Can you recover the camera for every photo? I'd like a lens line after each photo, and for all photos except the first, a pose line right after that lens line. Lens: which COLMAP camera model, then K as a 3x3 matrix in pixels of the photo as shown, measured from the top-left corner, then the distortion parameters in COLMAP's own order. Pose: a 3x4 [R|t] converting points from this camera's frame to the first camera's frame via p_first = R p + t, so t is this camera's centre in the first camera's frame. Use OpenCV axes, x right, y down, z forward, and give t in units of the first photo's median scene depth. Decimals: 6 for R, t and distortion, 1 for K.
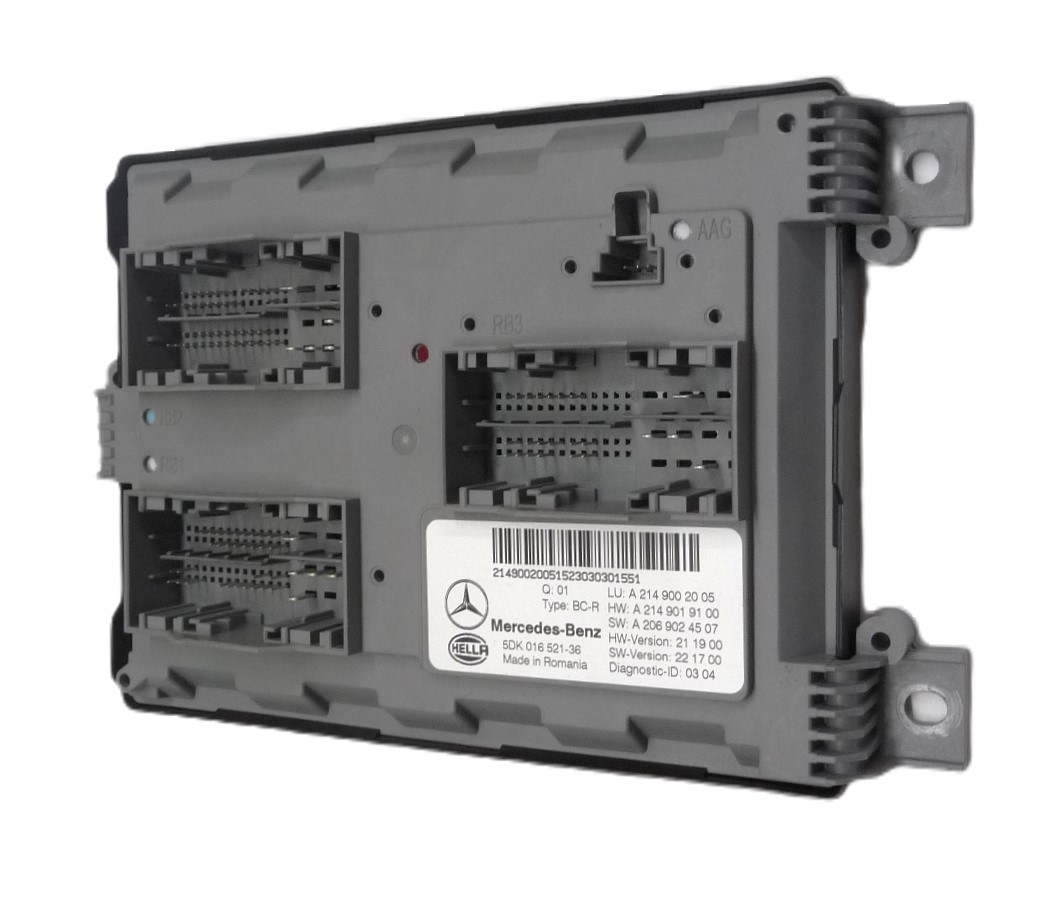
lens RADIAL K [[1331.5, 0, 524.4], [0, 1331.5, 446.7], [0, 0, 1]] dist [0.025336, 0.000000]
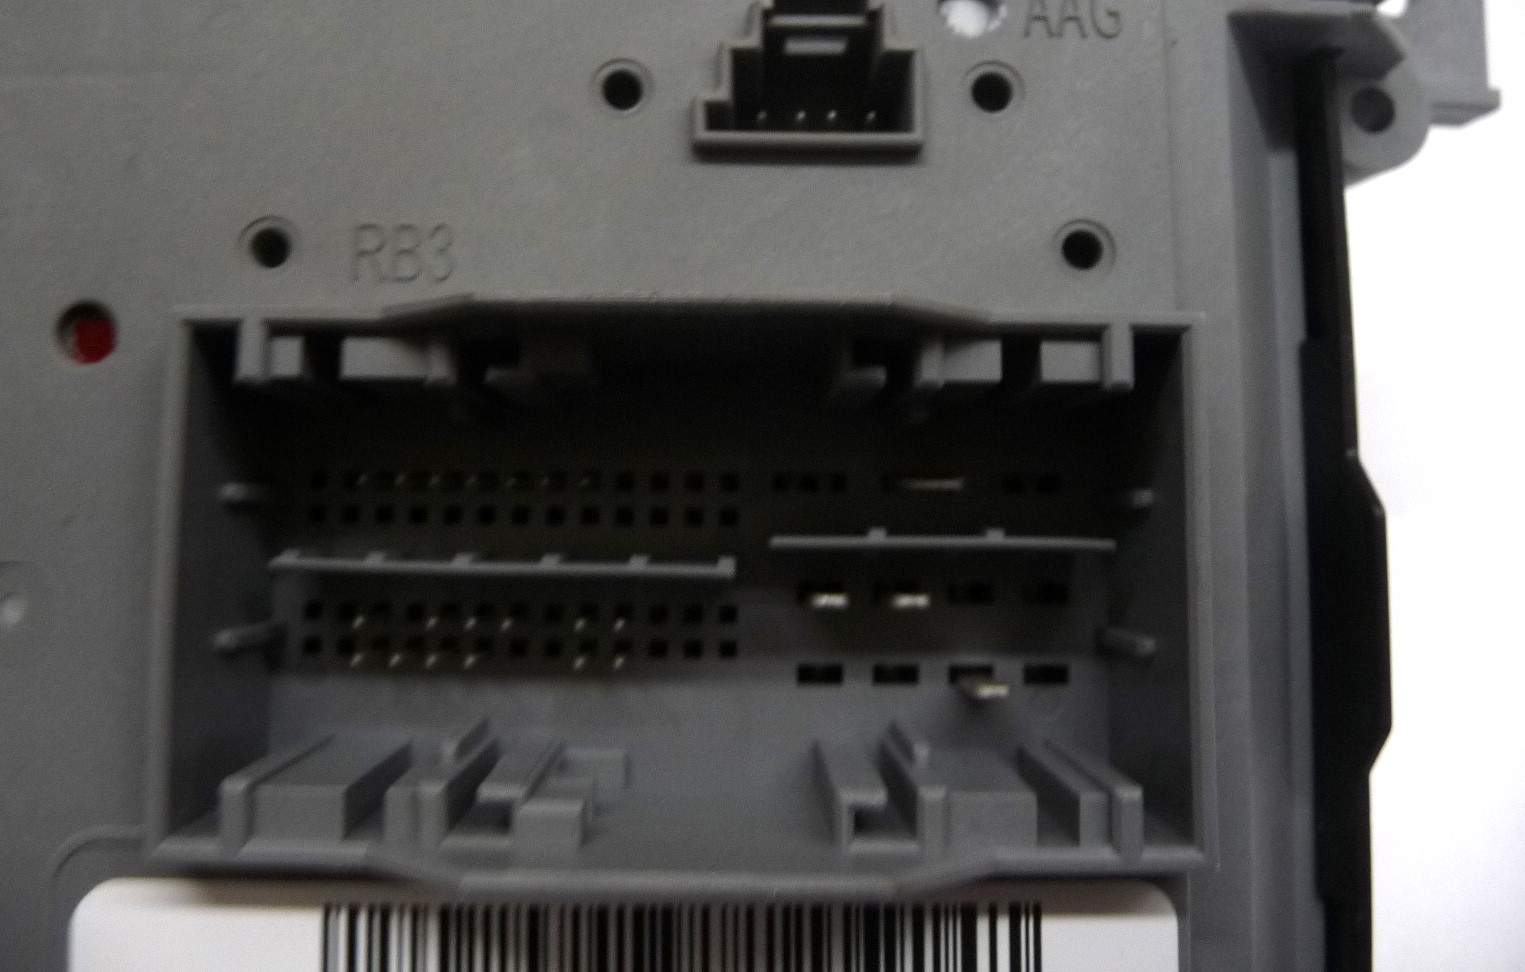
lens RADIAL K [[1216.6, 0, 770.7], [0, 1216.6, 475.0], [0, 0, 1]] dist [-0.025892, 0.001477]
pose [[0.891438, 0.030036, 0.452146, -0.065194], [0.006730, 0.996813, -0.079488, -0.014878], [-0.453093, 0.073901, 0.888395, 0.713475]]
